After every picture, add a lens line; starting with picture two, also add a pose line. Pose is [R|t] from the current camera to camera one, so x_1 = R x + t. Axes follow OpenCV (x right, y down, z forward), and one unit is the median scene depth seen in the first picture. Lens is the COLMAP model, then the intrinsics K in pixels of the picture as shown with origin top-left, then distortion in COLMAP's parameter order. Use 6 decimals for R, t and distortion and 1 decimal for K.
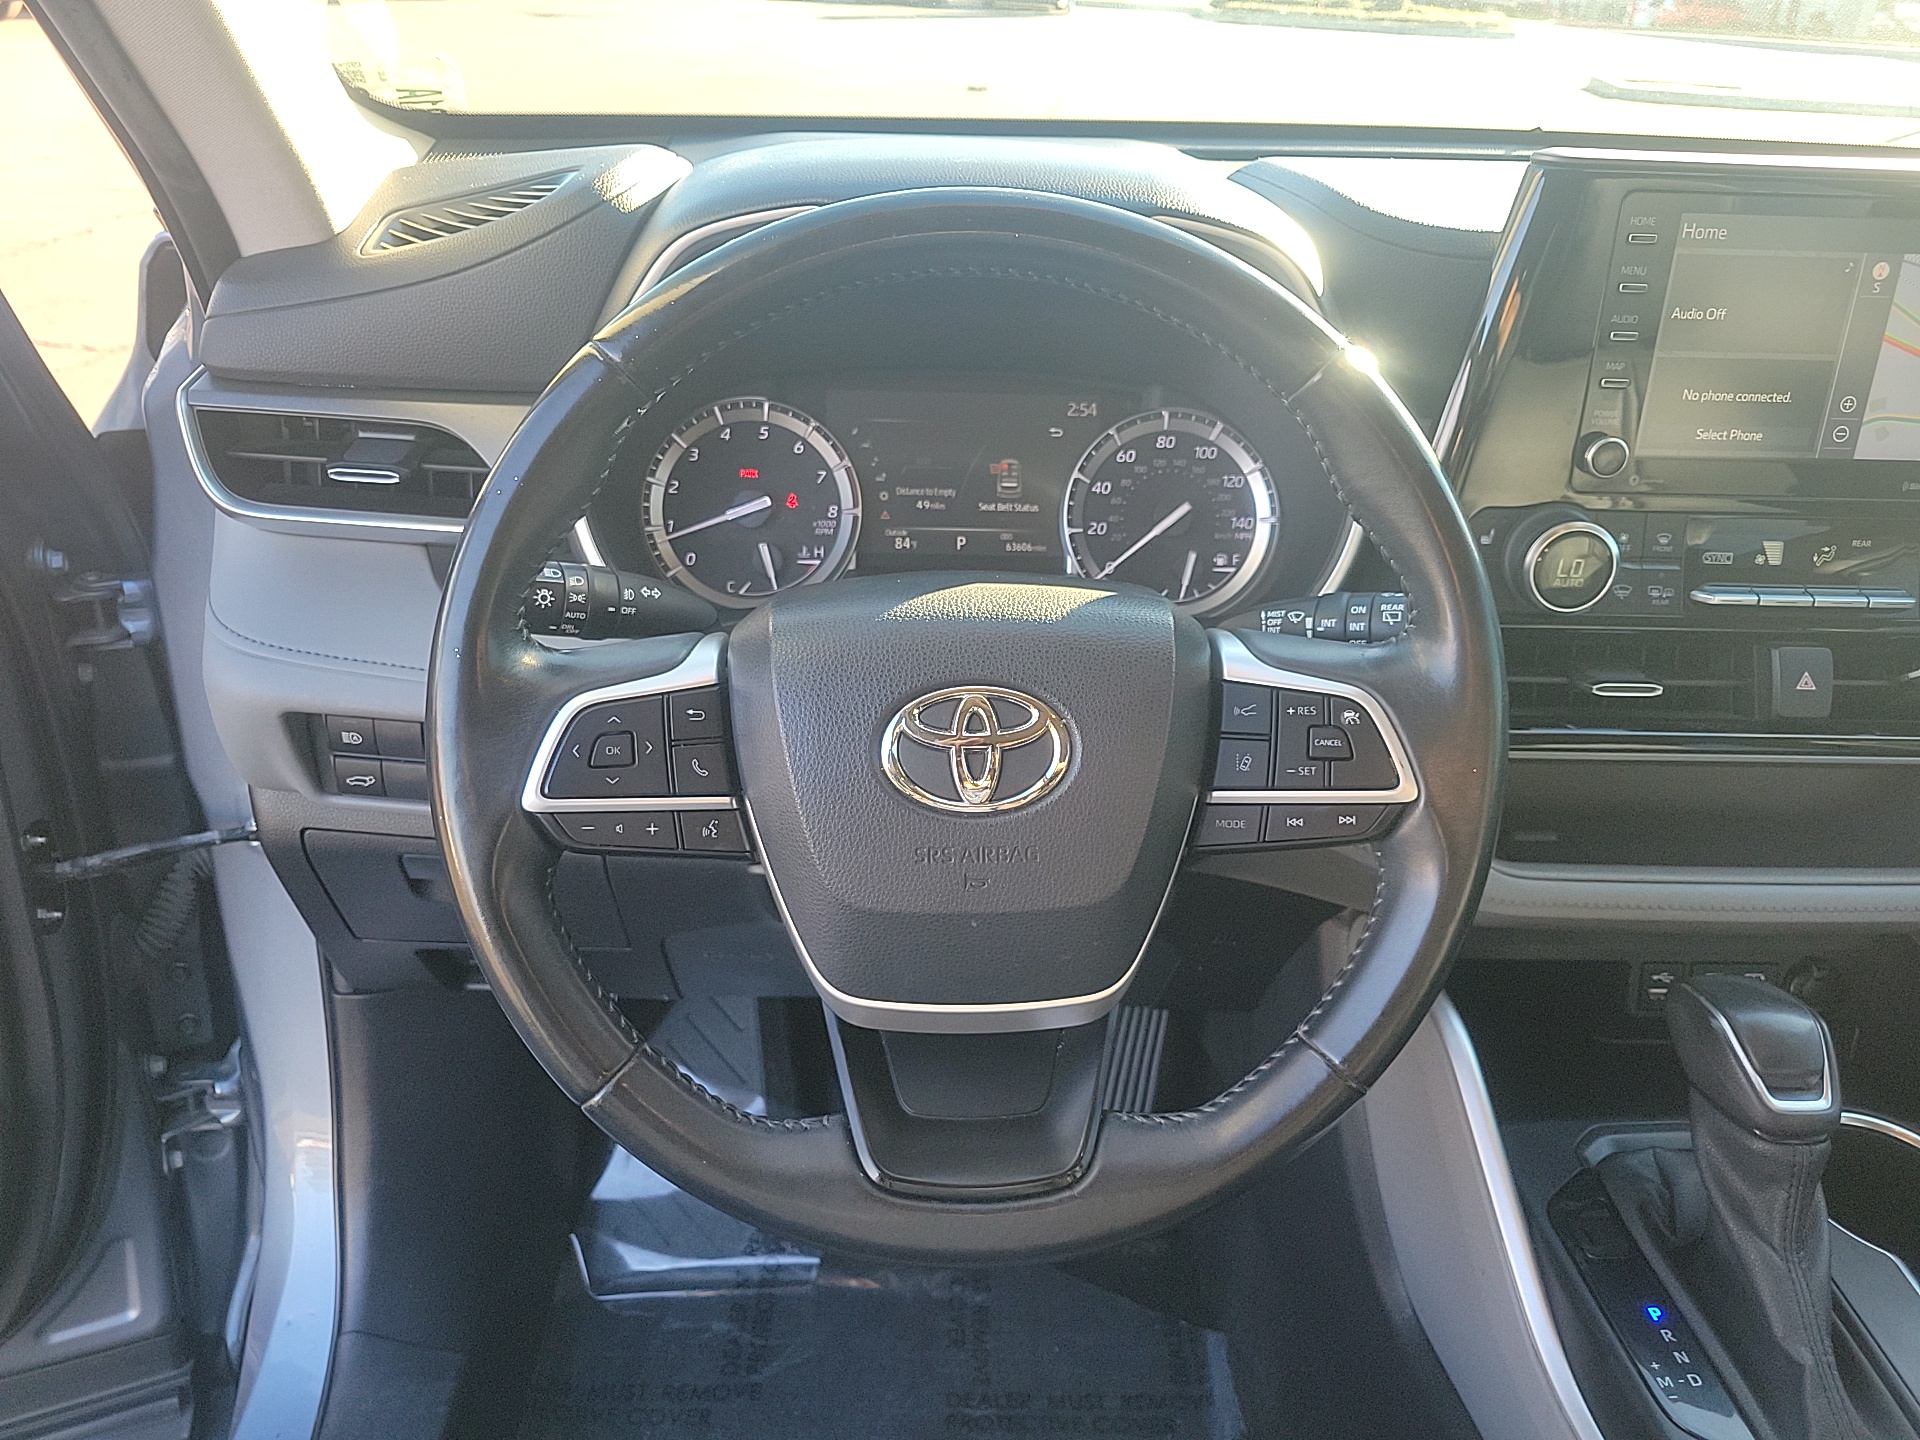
lens RADIAL K [[1446.4, 0, 972.5], [0, 1446.4, 715.4], [0, 0, 1]] dist [0.019362, 0.002701]
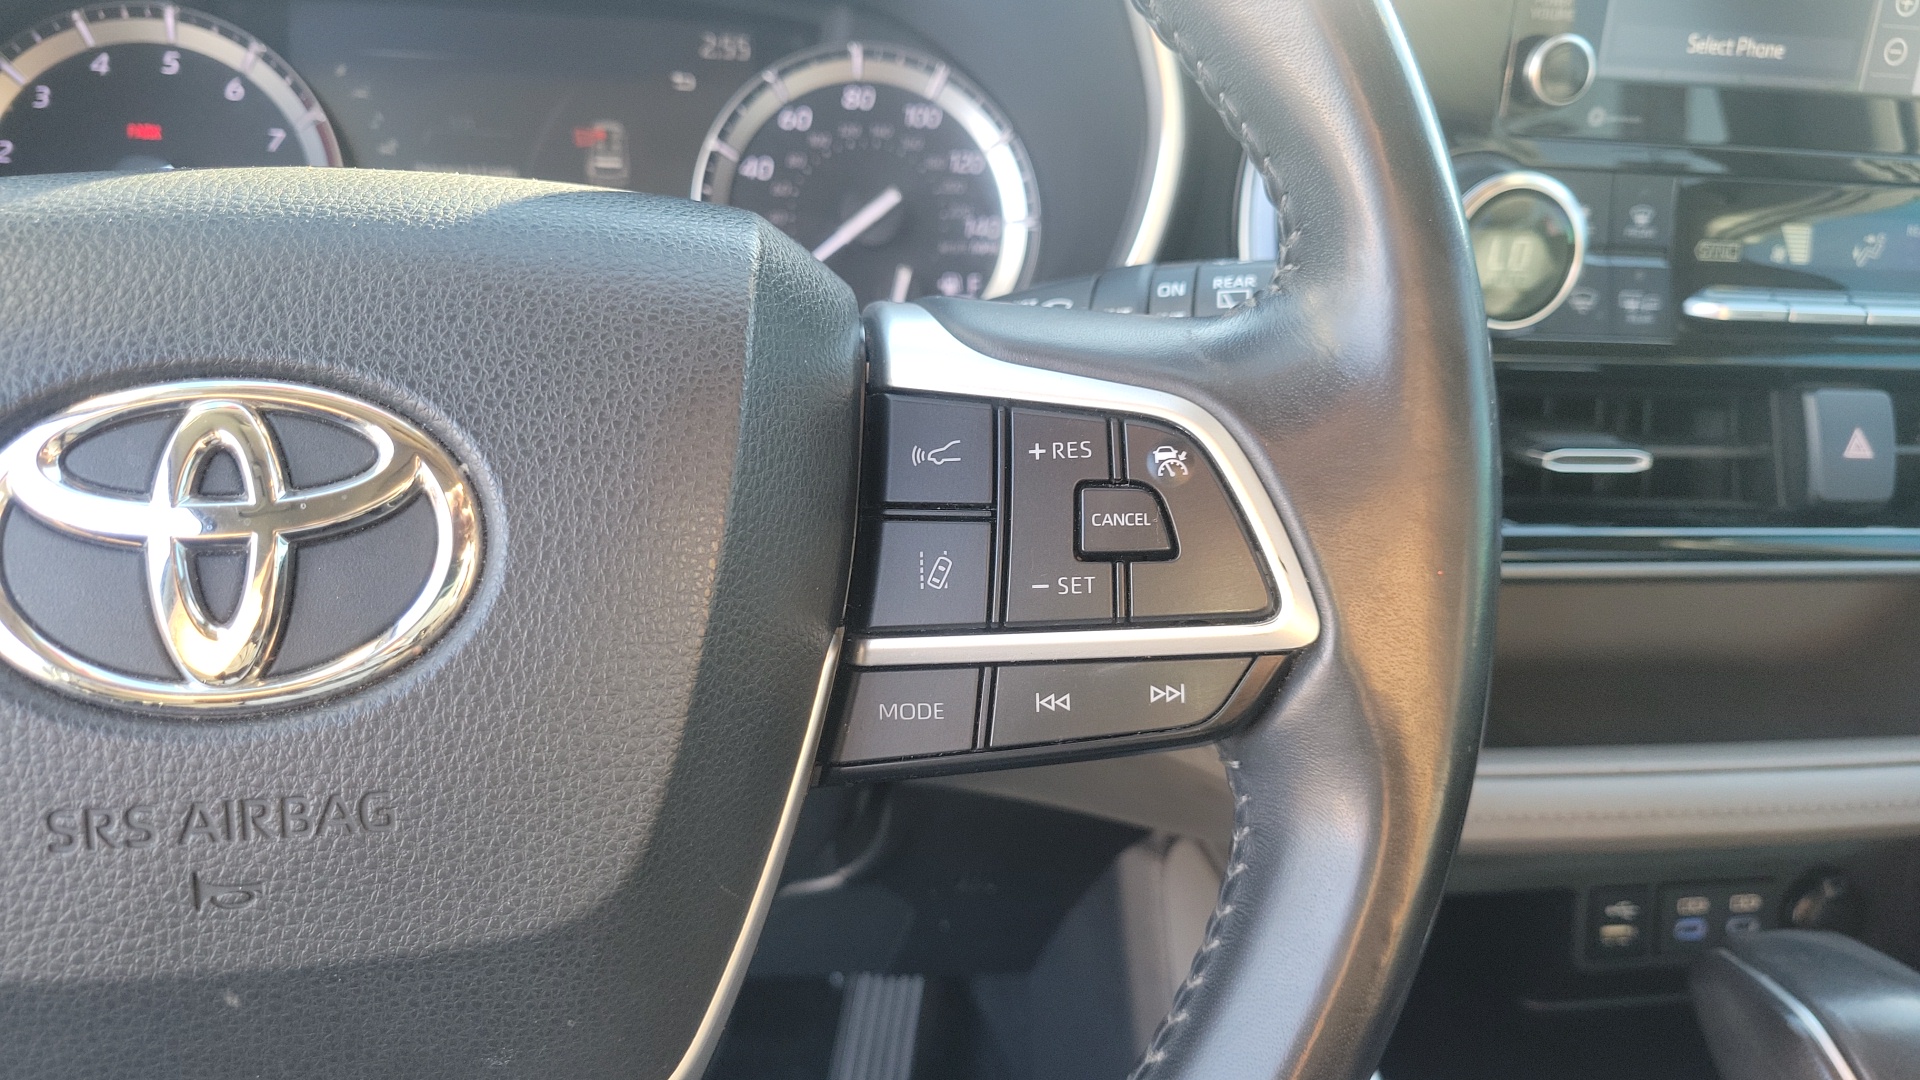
lens RADIAL K [[1449.7, 0, 975.3], [0, 1449.7, 541.4], [0, 0, 1]] dist [0.007028, -0.006908]
pose [[0.990157, -0.020091, 0.138515, 0.107003], [0.024853, 0.999155, -0.032735, 0.029650], [-0.137740, 0.035855, 0.989819, 0.433815]]
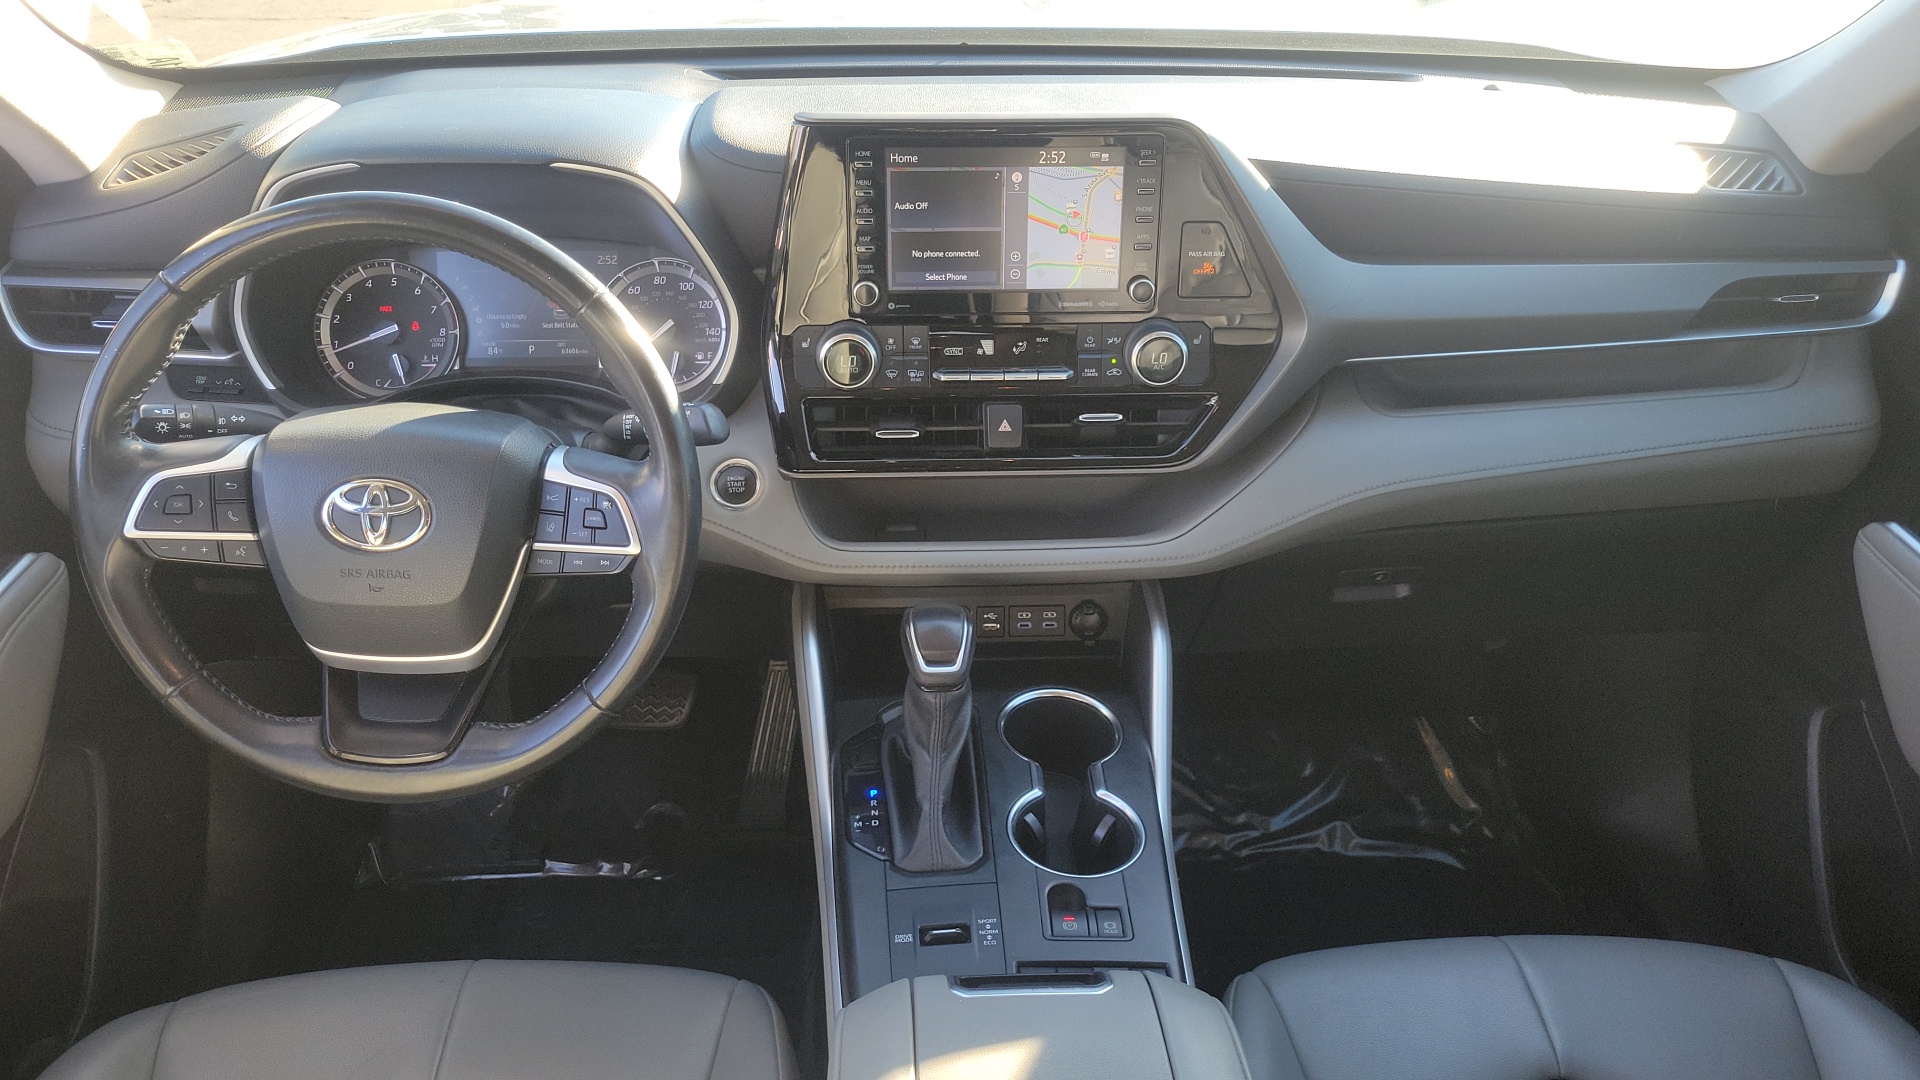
lens RADIAL K [[1449.7, 0, 1003.4], [0, 1449.7, 550.8], [0, 0, 1]] dist [0.007028, -0.006908]
pose [[0.999491, -0.030144, 0.010443, 0.547902], [0.029514, 0.997996, 0.055972, 0.026082], [-0.012109, -0.055635, 0.998378, -0.645679]]
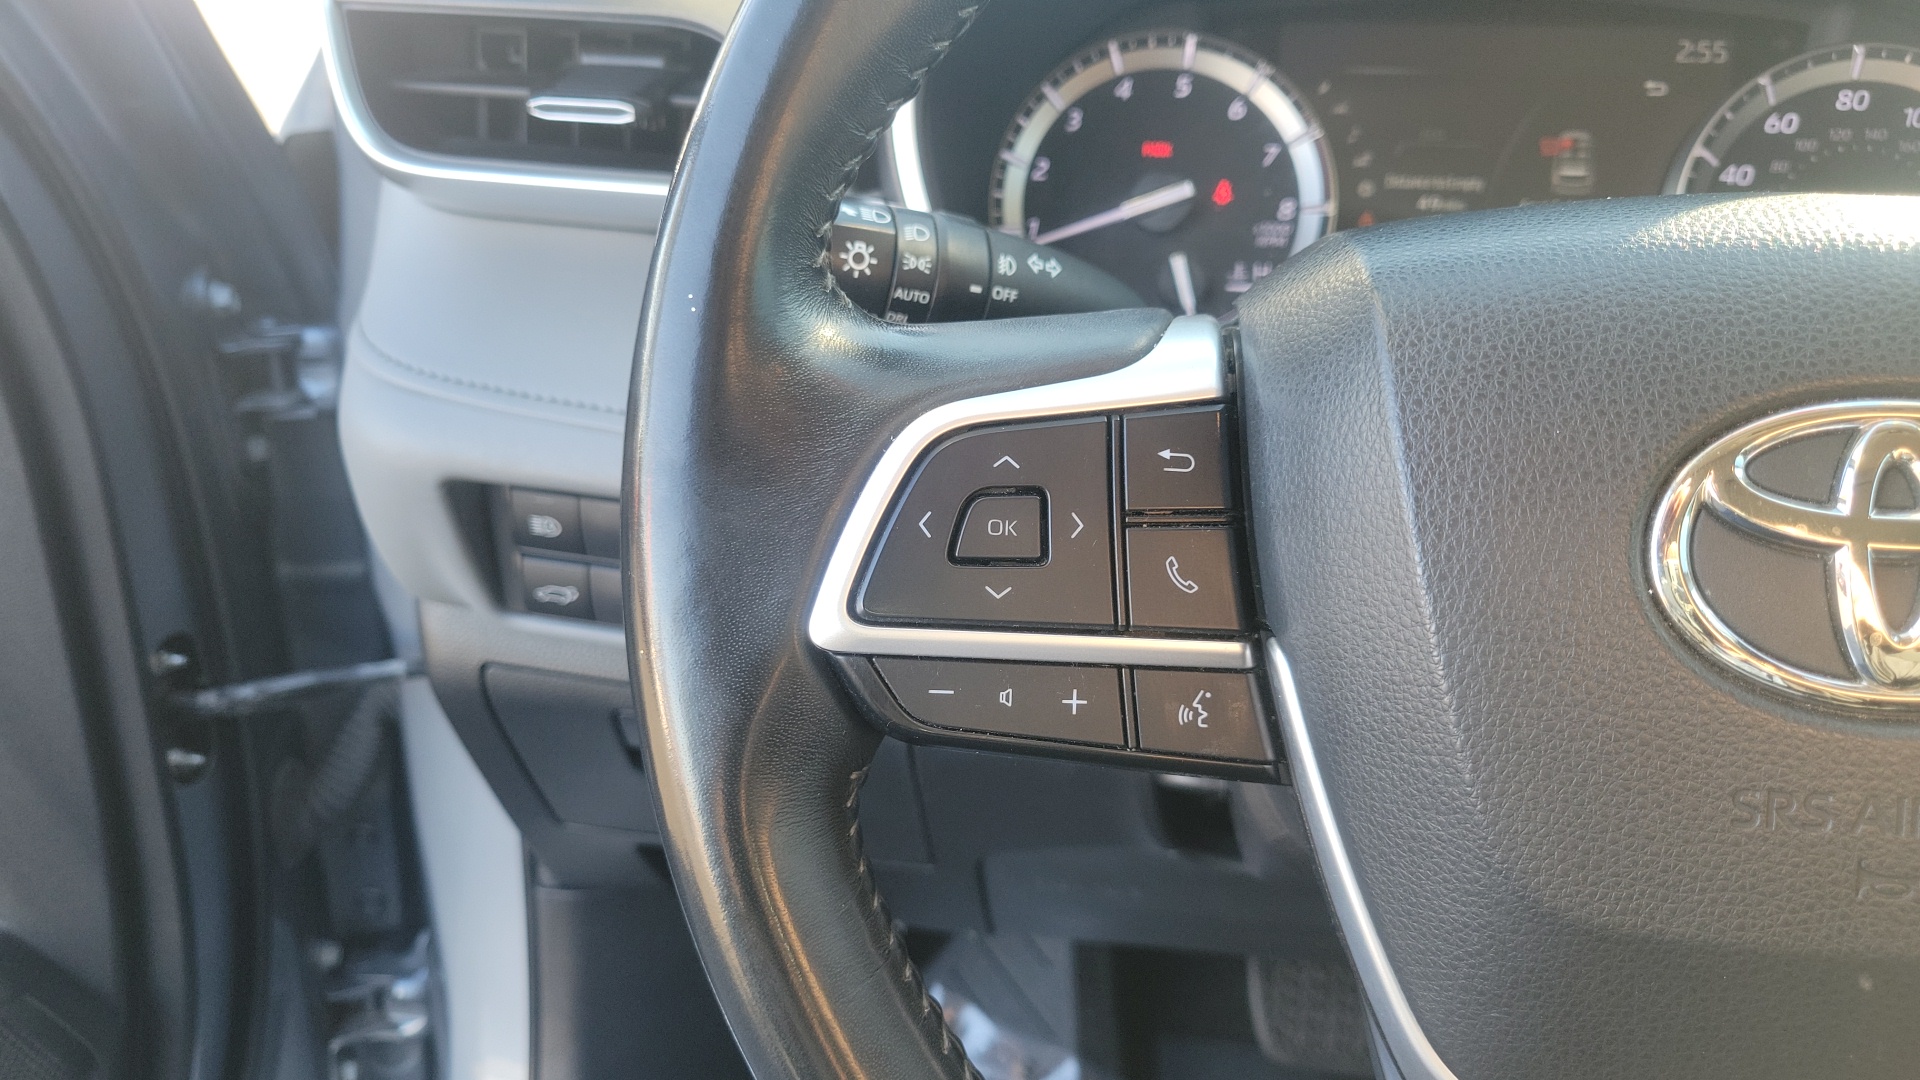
lens RADIAL K [[1449.7, 0, 995.5], [0, 1449.7, 550.2], [0, 0, 1]] dist [0.007028, -0.006908]
pose [[0.986808, 0.042609, -0.156189, -0.134150], [-0.046363, 0.998715, -0.020474, 0.031032], [0.155116, 0.027445, 0.987515, 0.409381]]
